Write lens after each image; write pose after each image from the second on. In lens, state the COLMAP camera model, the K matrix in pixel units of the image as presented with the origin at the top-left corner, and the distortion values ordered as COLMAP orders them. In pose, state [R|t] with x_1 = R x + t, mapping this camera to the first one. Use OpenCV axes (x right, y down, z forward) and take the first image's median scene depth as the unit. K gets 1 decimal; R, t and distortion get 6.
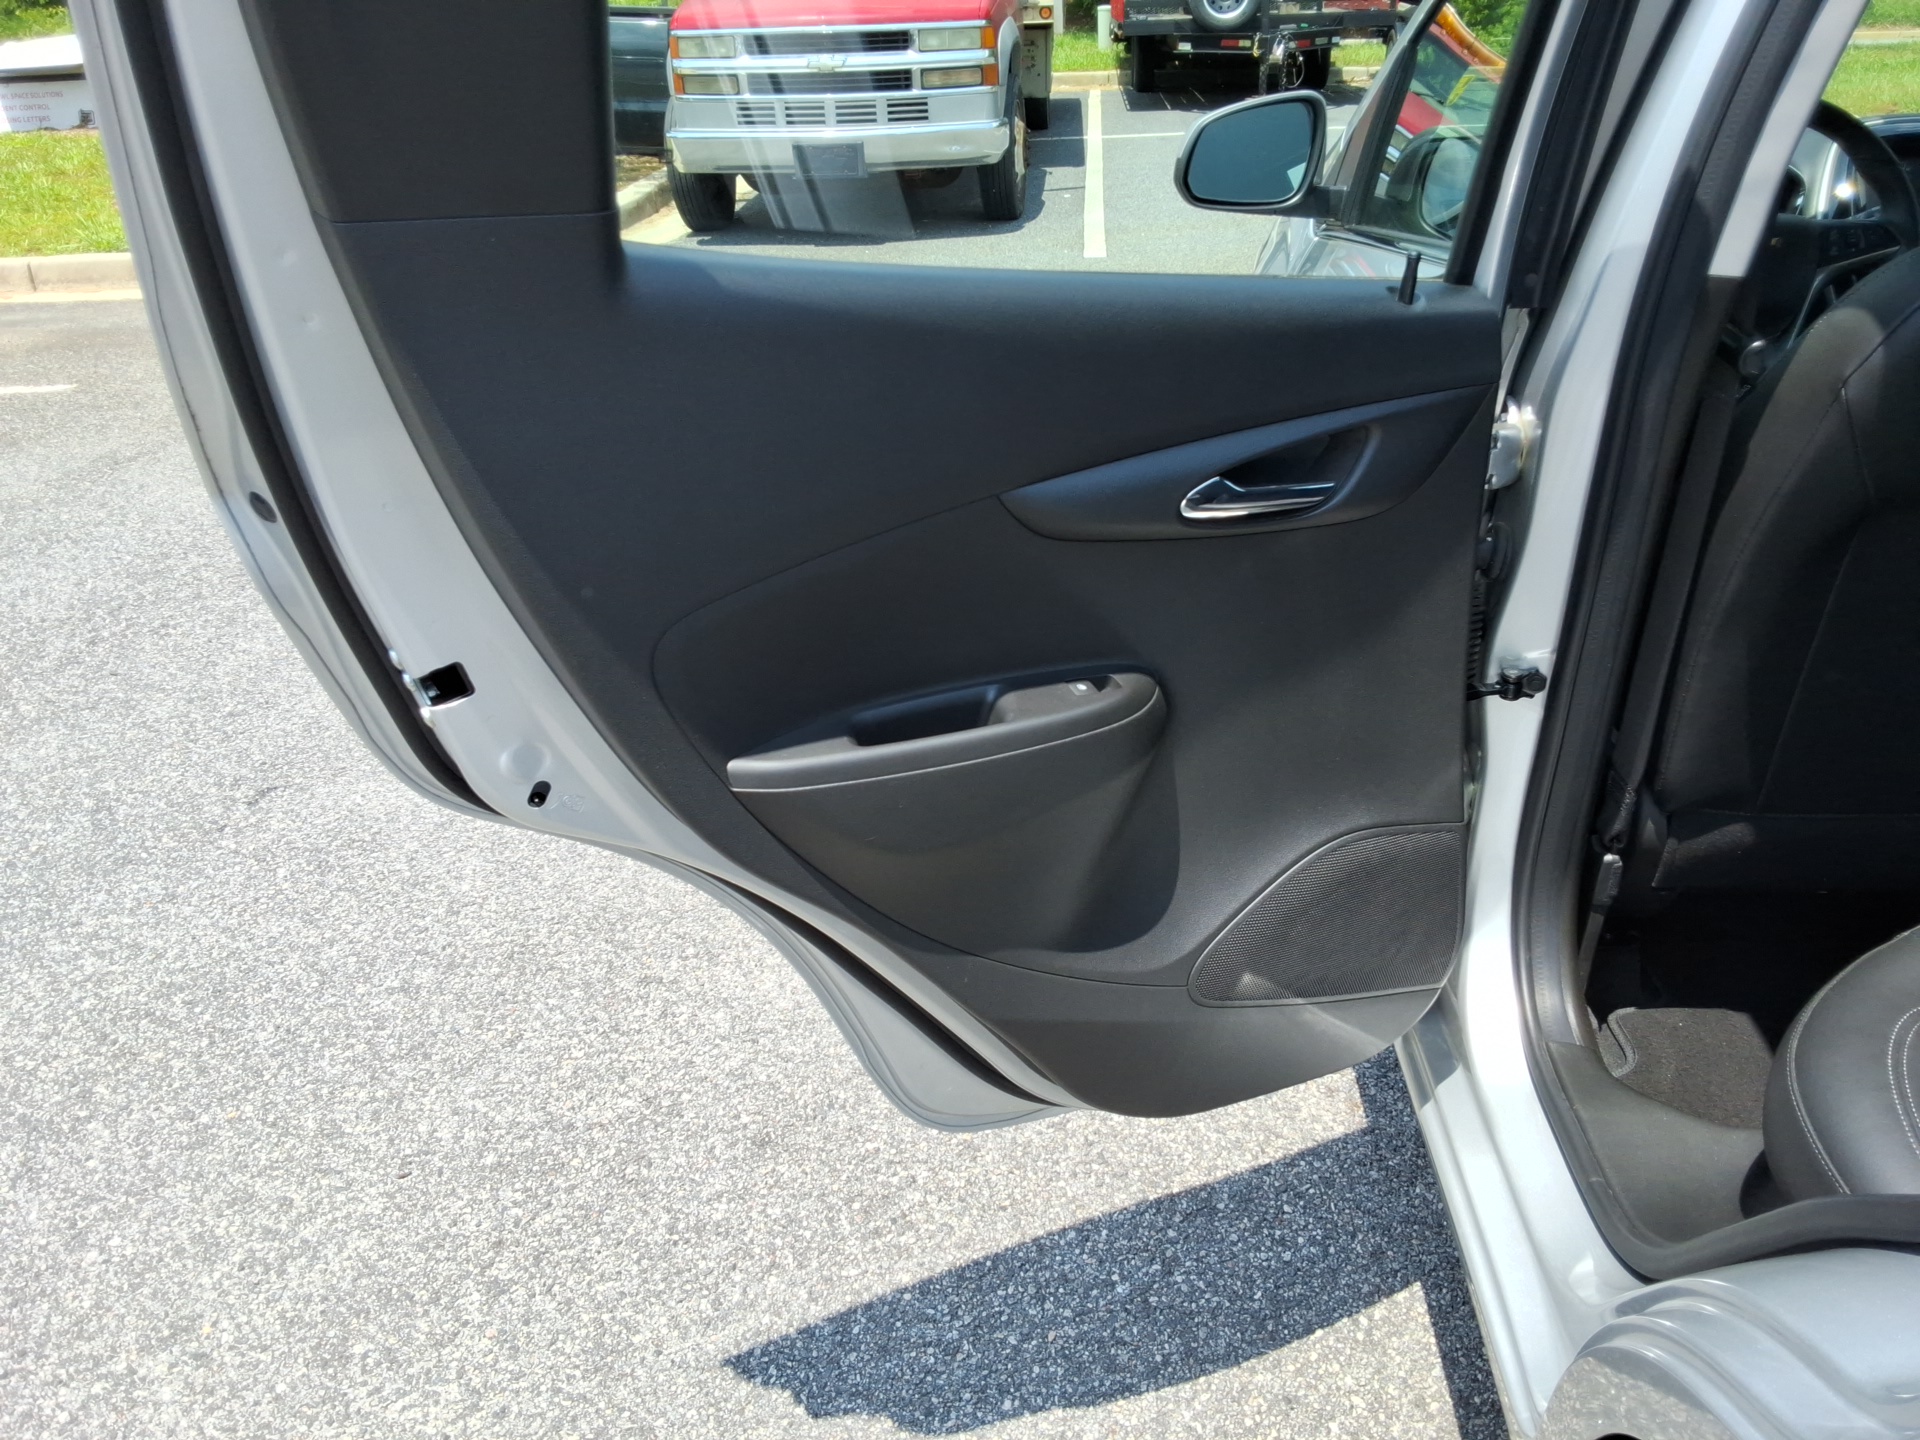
lens RADIAL K [[1546.0, 0, 977.5], [0, 1546.0, 701.6], [0, 0, 1]] dist [0.098293, -0.157658]
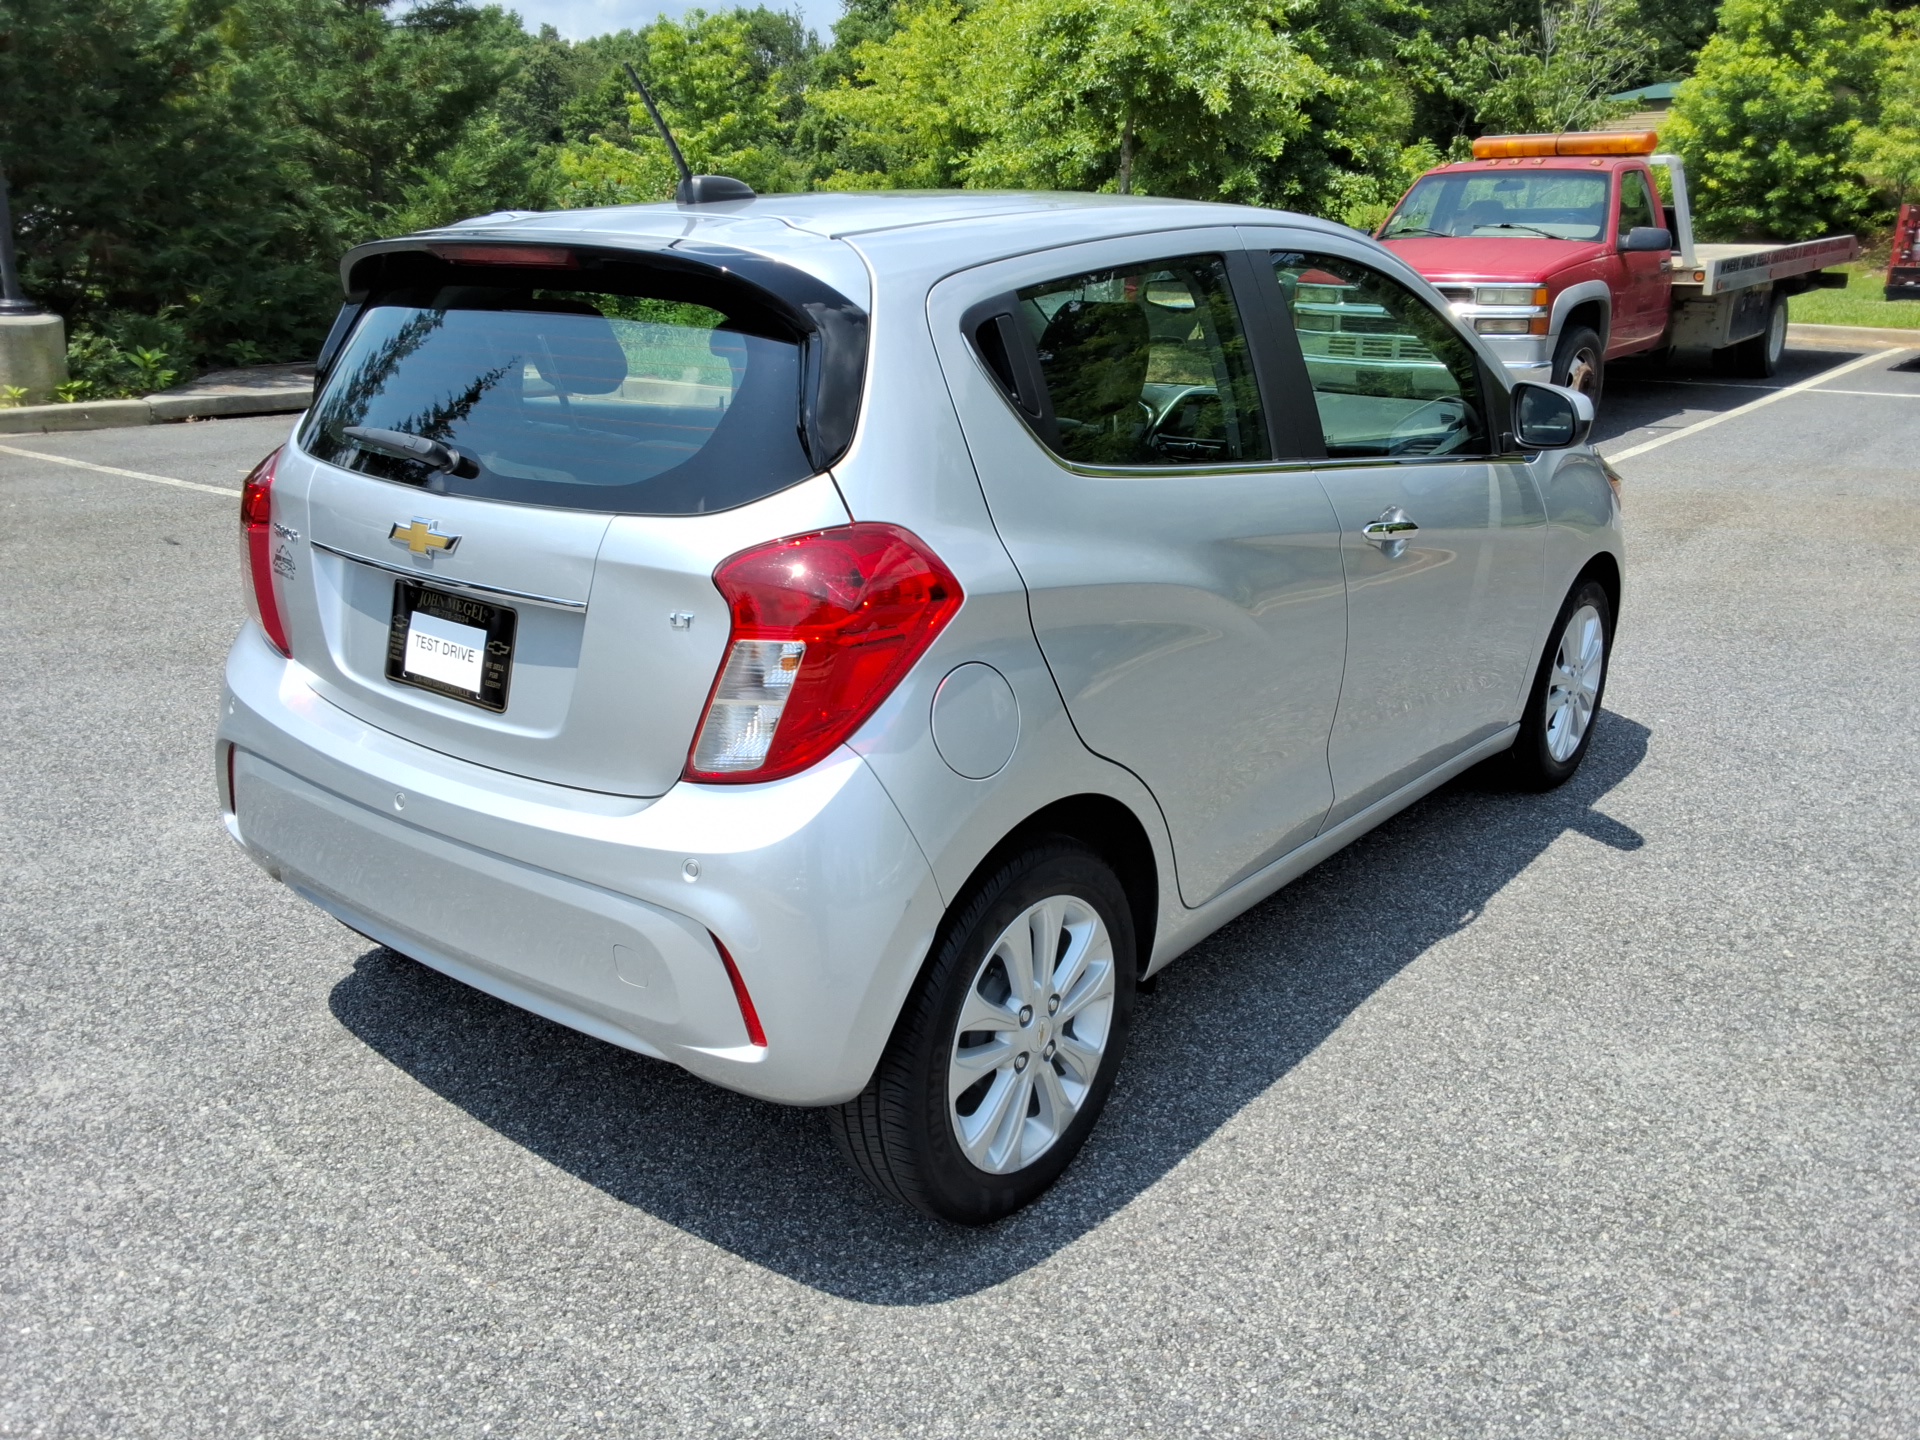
lens RADIAL K [[1546.0, 0, 962.7], [0, 1546.0, 705.0], [0, 0, 1]] dist [0.098293, -0.157658]
pose [[0.819393, 0.202582, -0.536243, 0.339437], [-0.265638, 0.963156, -0.042040, 0.042353], [0.507969, 0.176894, 0.843016, -0.172735]]
